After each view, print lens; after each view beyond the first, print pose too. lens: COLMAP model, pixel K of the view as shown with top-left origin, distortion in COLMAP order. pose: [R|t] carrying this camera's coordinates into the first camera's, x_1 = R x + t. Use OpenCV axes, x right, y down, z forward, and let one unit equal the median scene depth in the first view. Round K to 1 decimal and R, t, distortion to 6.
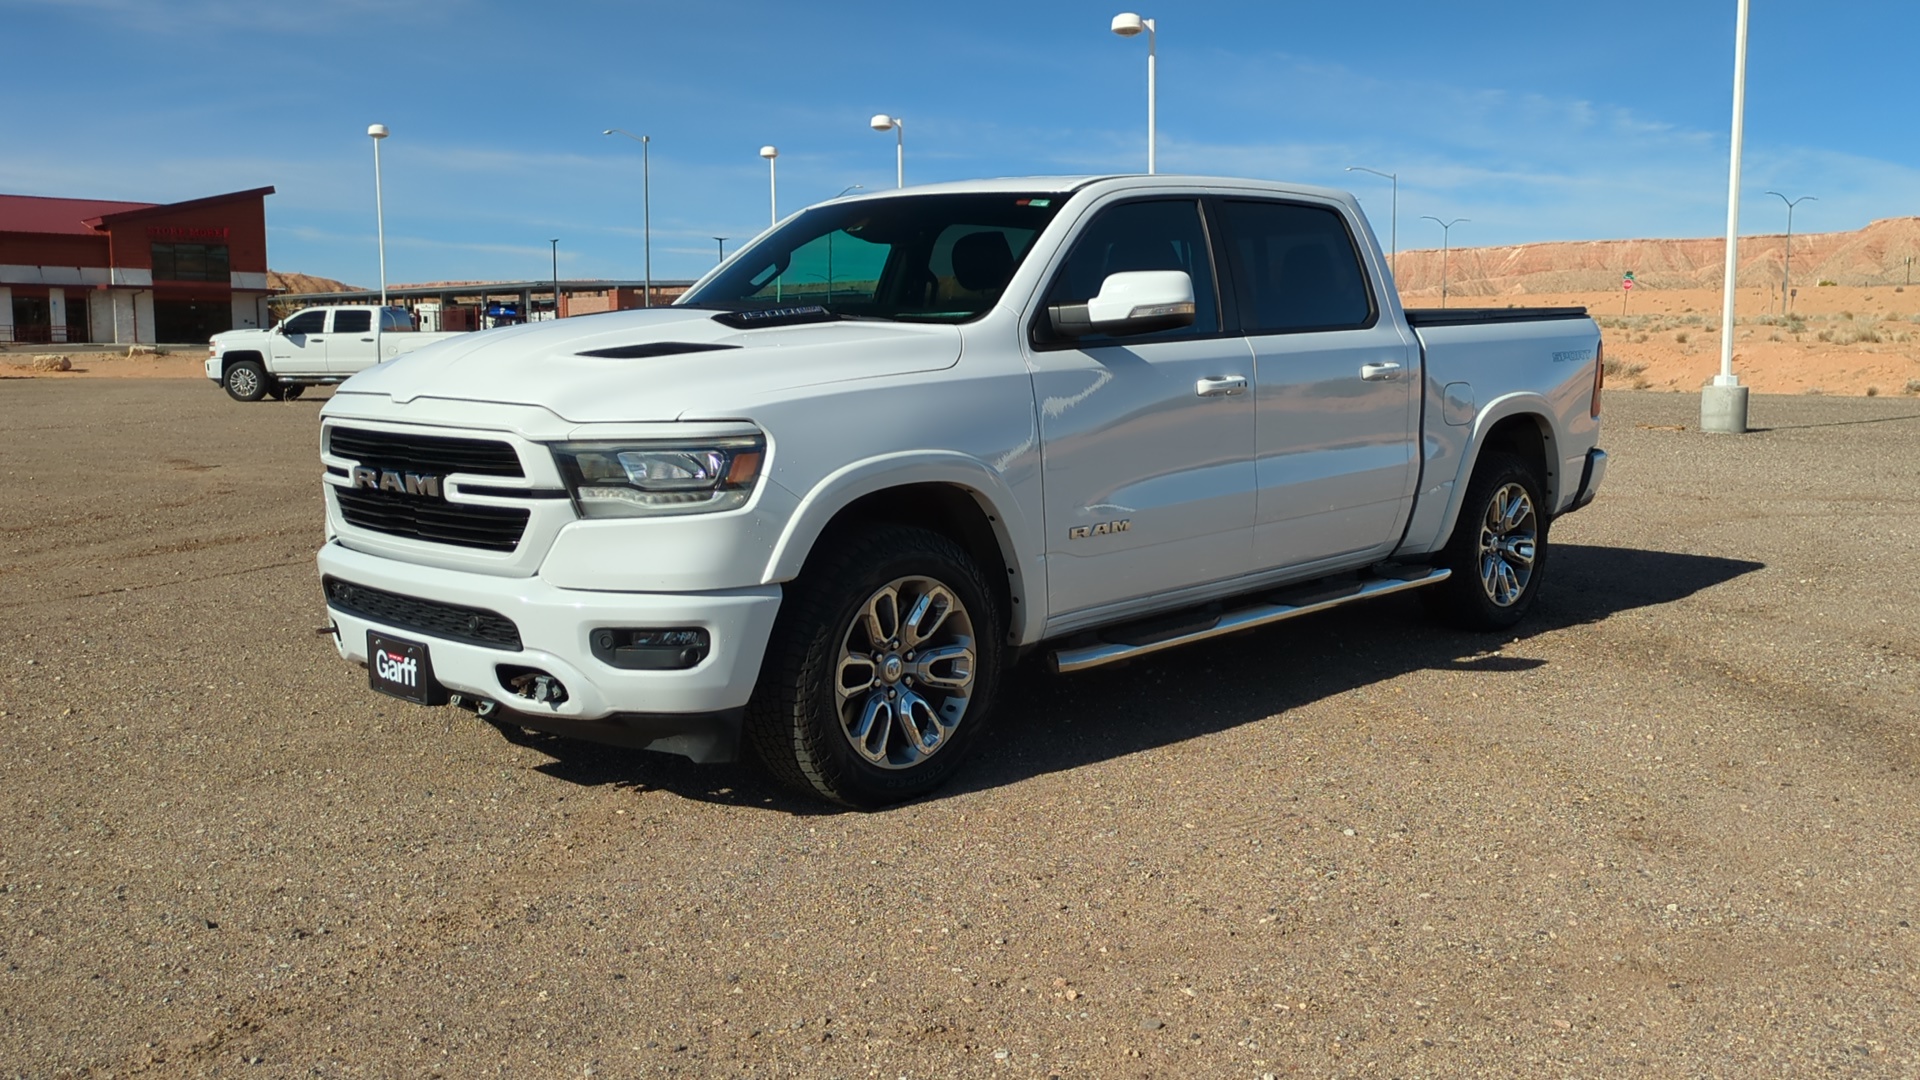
lens RADIAL K [[1655.3, 0, 969.3], [0, 1655.3, 538.6], [0, 0, 1]] dist [0.078663, -0.094983]
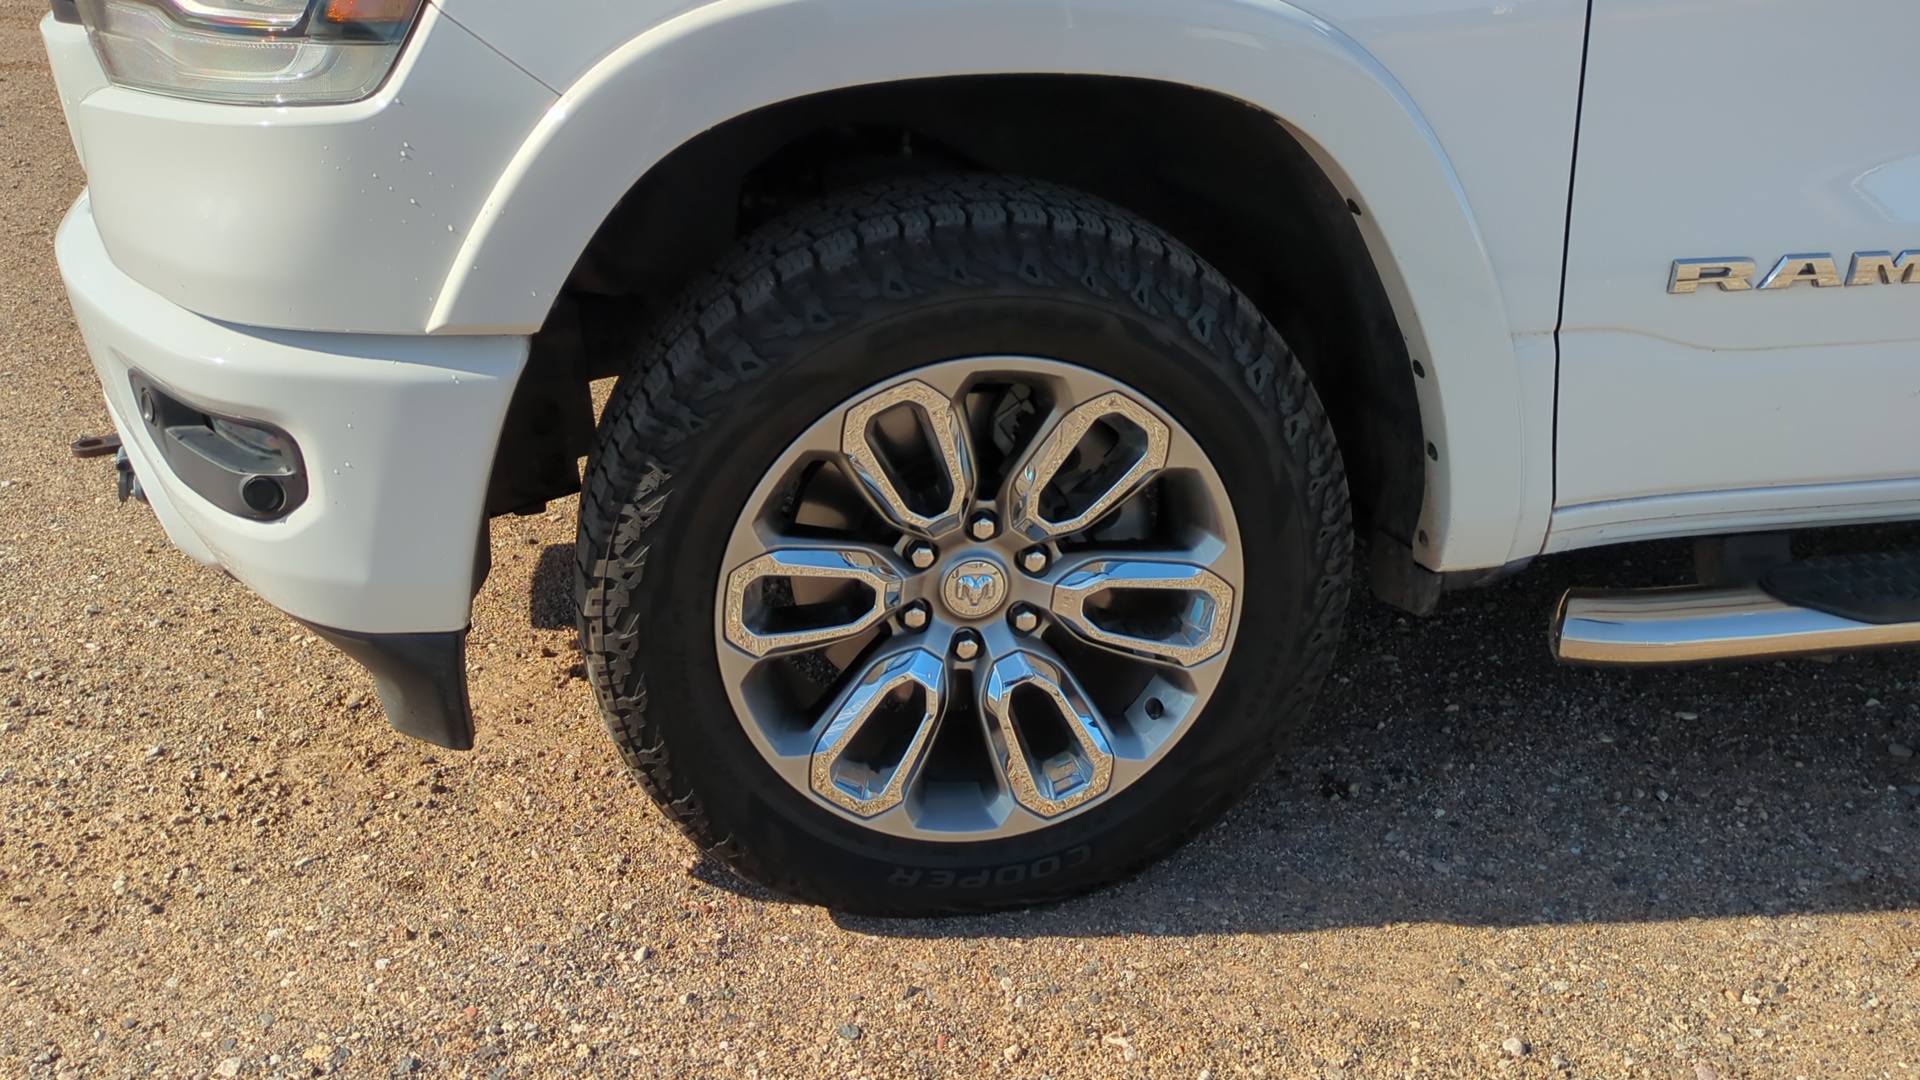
lens RADIAL K [[1652.1, 0, 967.6], [0, 1652.1, 536.6], [0, 0, 1]] dist [0.052005, -0.006206]
pose [[0.813682, 0.249696, -0.524951, 0.134176], [-0.097113, 0.948745, 0.300751, -0.040309], [0.573142, -0.193736, 0.796225, 0.656889]]
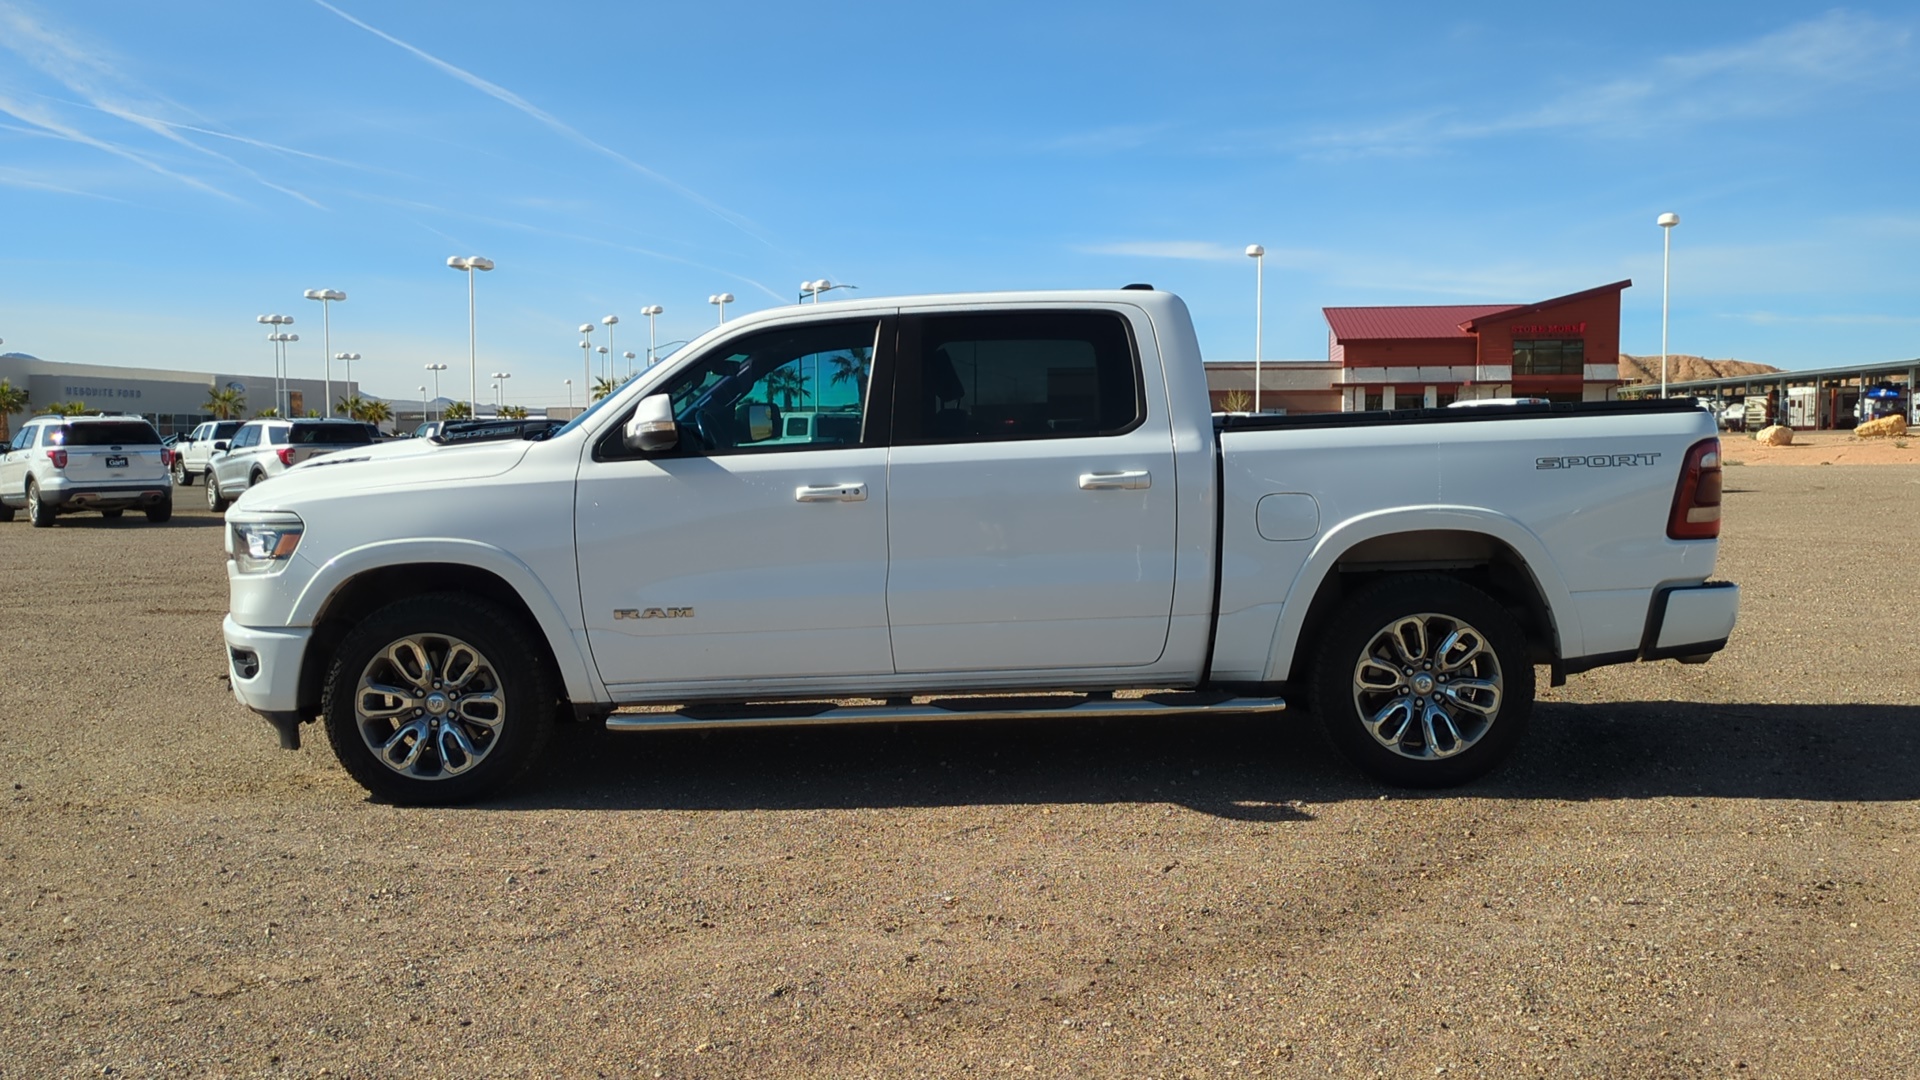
lens RADIAL K [[1652.1, 0, 967.6], [0, 1652.1, 536.6], [0, 0, 1]] dist [0.052005, -0.006206]
pose [[0.691508, 0.037275, -0.721407, 1.104706], [-0.075210, 0.996955, -0.020581, -0.053837], [0.718443, 0.068489, 0.692206, 0.356339]]
